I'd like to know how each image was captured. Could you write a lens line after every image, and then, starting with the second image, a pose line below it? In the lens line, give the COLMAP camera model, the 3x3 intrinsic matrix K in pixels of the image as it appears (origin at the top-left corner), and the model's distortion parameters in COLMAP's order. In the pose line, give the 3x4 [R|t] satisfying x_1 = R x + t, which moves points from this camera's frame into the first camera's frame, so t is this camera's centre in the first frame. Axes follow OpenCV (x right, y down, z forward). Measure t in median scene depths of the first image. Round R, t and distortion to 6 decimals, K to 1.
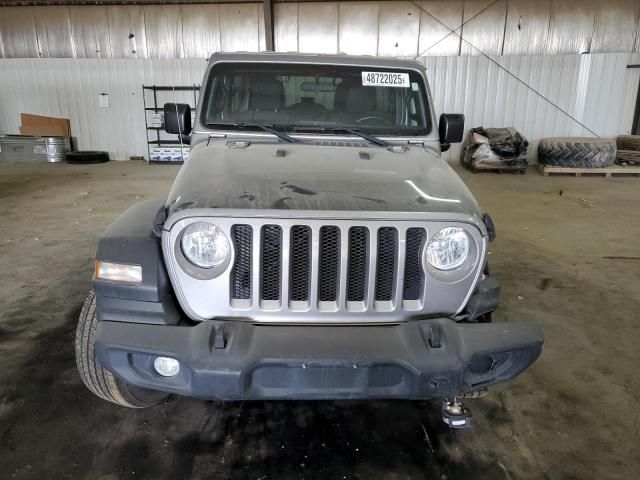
lens RADIAL K [[510.1, 0, 320.4], [0, 510.1, 241.2], [0, 0, 1]] dist [0.012260, -0.000968]
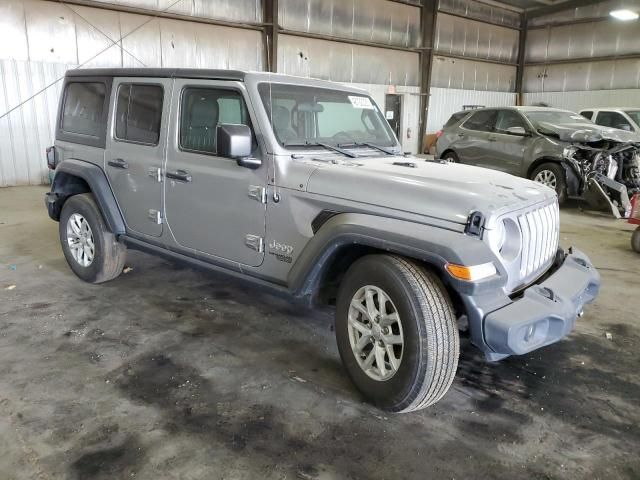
lens RADIAL K [[510.1, 0, 320.8], [0, 510.1, 234.1], [0, 0, 1]] dist [0.012260, -0.000968]
pose [[0.651645, -0.174043, 0.738287, -0.854140], [0.194508, 0.979117, 0.059135, -0.095652], [-0.733162, 0.105067, 0.671889, 0.272217]]
